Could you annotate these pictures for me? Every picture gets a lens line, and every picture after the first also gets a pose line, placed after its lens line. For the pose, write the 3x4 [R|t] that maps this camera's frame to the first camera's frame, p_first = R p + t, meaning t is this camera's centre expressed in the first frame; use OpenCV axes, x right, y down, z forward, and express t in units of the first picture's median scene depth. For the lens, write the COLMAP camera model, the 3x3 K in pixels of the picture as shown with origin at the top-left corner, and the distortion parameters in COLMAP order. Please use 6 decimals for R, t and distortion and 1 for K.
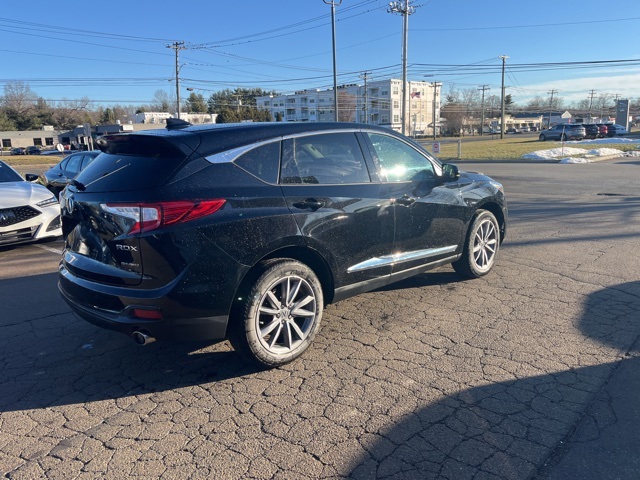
lens RADIAL K [[487.6, 0, 323.0], [0, 487.6, 228.9], [0, 0, 1]] dist [0.062919, -0.075415]
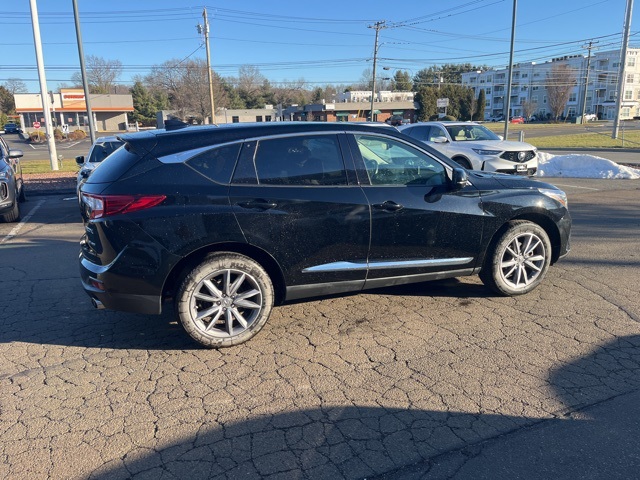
lens RADIAL K [[487.6, 0, 321.3], [0, 487.6, 235.5], [0, 0, 1]] dist [0.062681, -0.074701]
pose [[0.917073, 0.104557, -0.384766, 0.339505], [-0.082882, 0.993916, 0.072543, -0.047577], [0.390010, -0.034637, 0.920159, 0.048293]]
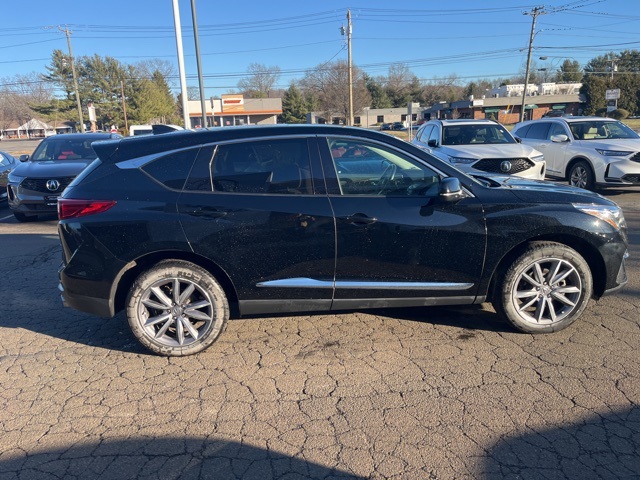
lens RADIAL K [[487.9, 0, 320.0], [0, 487.9, 240.0], [0, 0, 1]] dist [0.067883, -0.085679]
pose [[0.758225, 0.153612, -0.633639, 0.532006], [-0.107084, 0.987992, 0.111378, -0.088000], [0.643140, -0.016597, 0.765569, 0.243080]]
